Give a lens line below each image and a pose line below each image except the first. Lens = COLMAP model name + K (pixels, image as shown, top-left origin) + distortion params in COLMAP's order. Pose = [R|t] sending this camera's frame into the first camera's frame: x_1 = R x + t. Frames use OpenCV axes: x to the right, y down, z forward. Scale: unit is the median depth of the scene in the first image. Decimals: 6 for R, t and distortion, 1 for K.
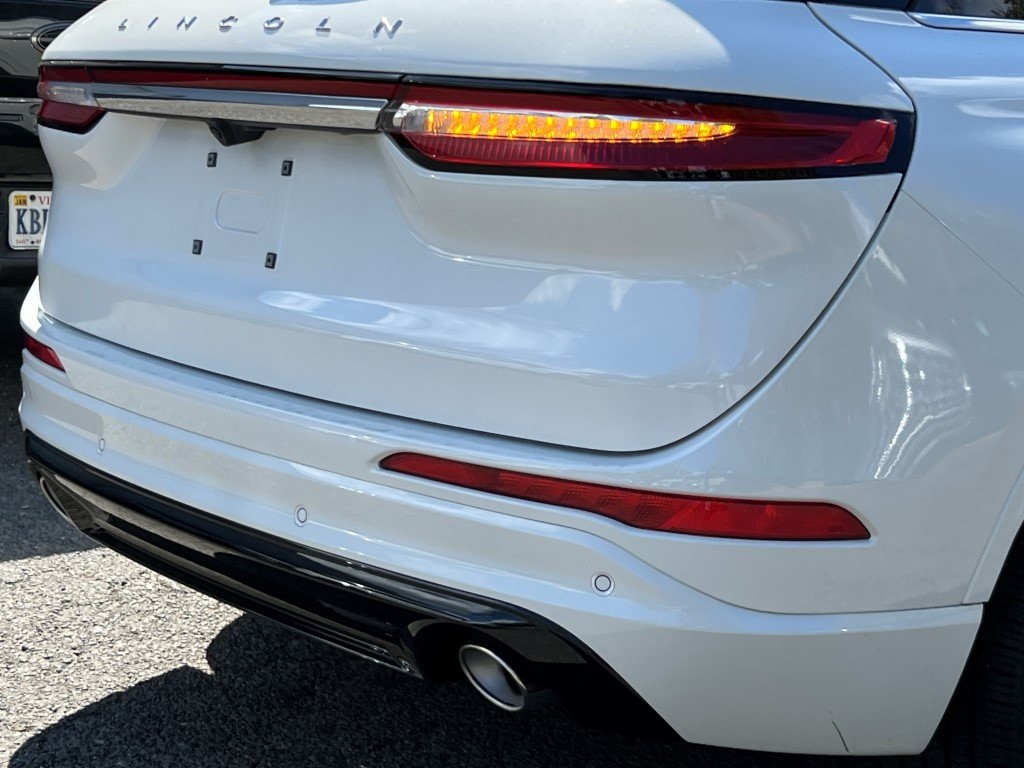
lens RADIAL K [[1499.9, 0, 512.0], [0, 1499.9, 384.0], [0, 0, 1]] dist [0.109459, -0.041706]
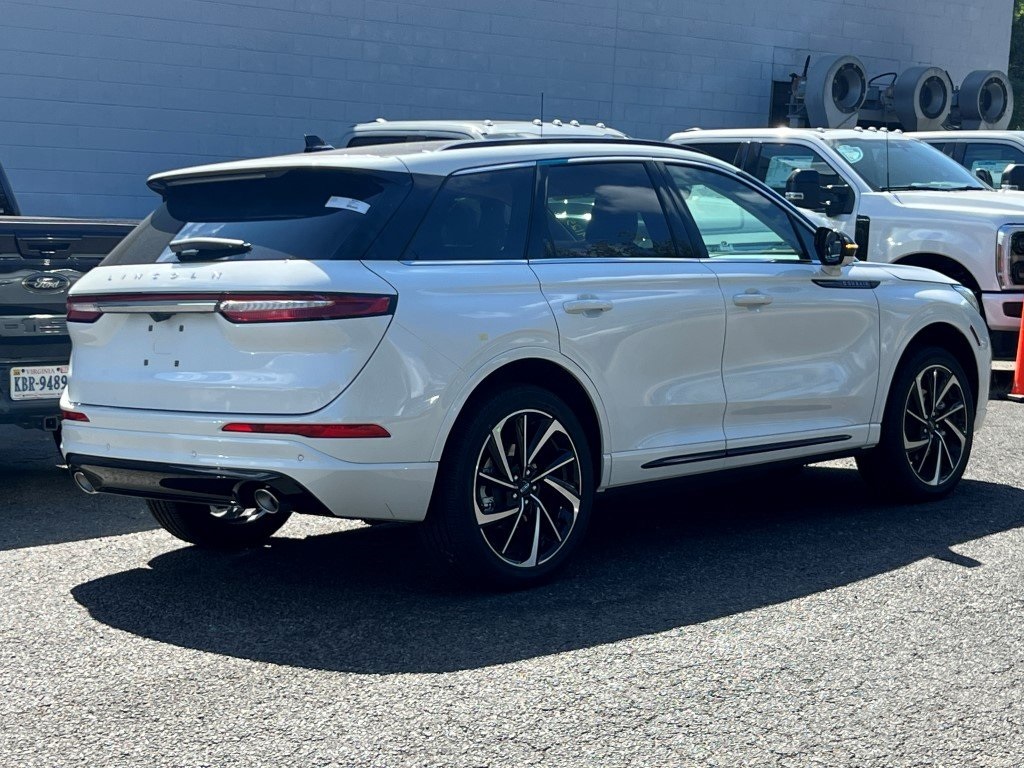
lens RADIAL K [[1499.9, 0, 512.0], [0, 1499.9, 384.0], [0, 0, 1]] dist [0.109459, -0.041706]
pose [[0.993541, -0.064850, 0.093112, 0.156463], [0.076293, 0.989205, -0.125113, 0.294388], [-0.083994, 0.131409, 0.987763, -1.477988]]
